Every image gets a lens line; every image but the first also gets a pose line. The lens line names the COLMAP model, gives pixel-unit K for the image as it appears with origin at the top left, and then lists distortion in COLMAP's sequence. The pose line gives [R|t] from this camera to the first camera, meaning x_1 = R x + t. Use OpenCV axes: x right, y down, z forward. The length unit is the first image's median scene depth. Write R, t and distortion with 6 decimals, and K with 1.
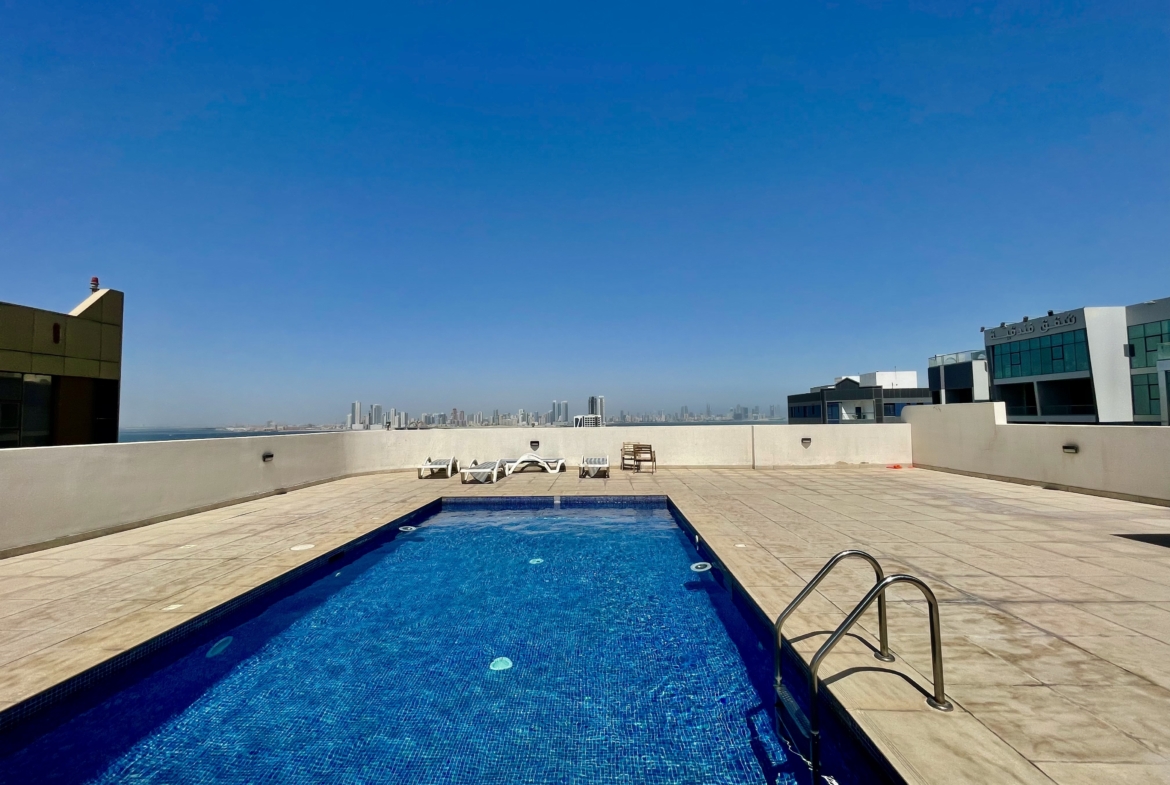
lens RADIAL K [[475.9, 0, 580.7], [0, 475.9, 392.5], [0, 0, 1]] dist [0.000704, 0.000352]
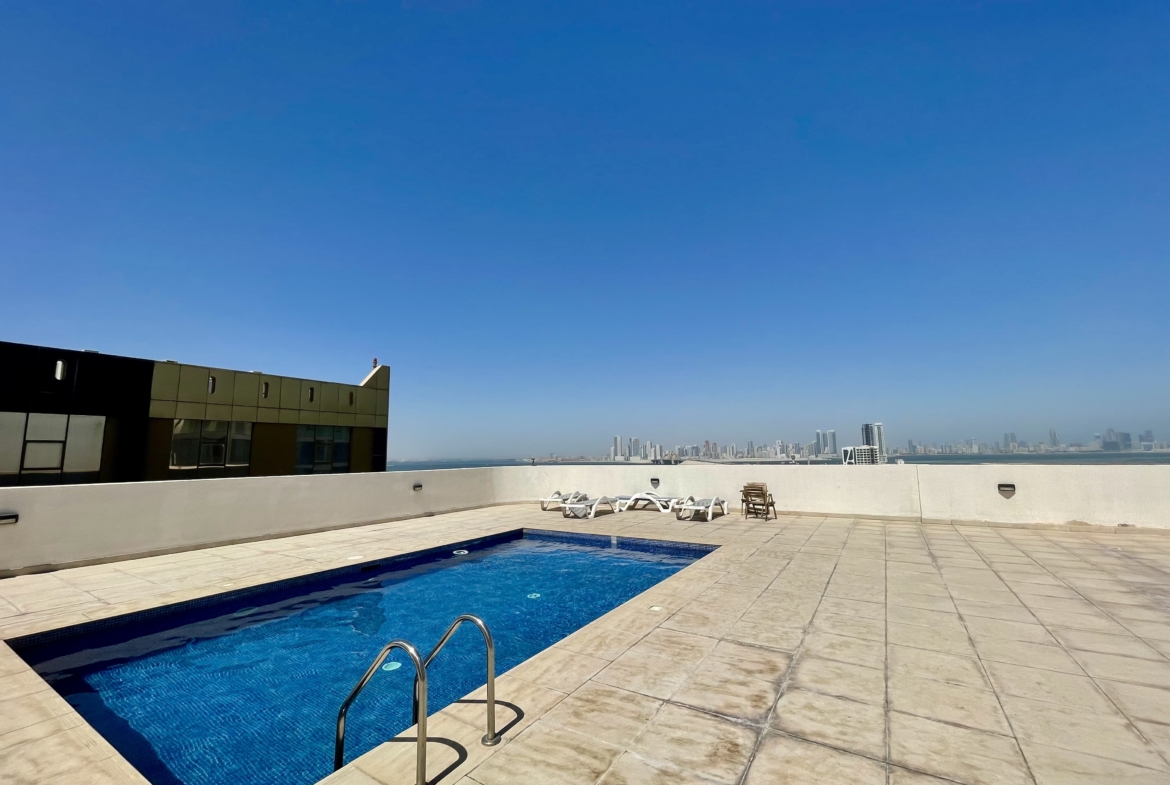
lens RADIAL K [[475.9, 0, 576.3], [0, 475.9, 391.2], [0, 0, 1]] dist [0.000704, 0.000352]
pose [[0.864328, -0.066640, -0.498493, 0.289676], [0.031848, 0.996445, -0.077988, -0.007432], [0.501919, 0.051531, 0.863378, 0.058985]]
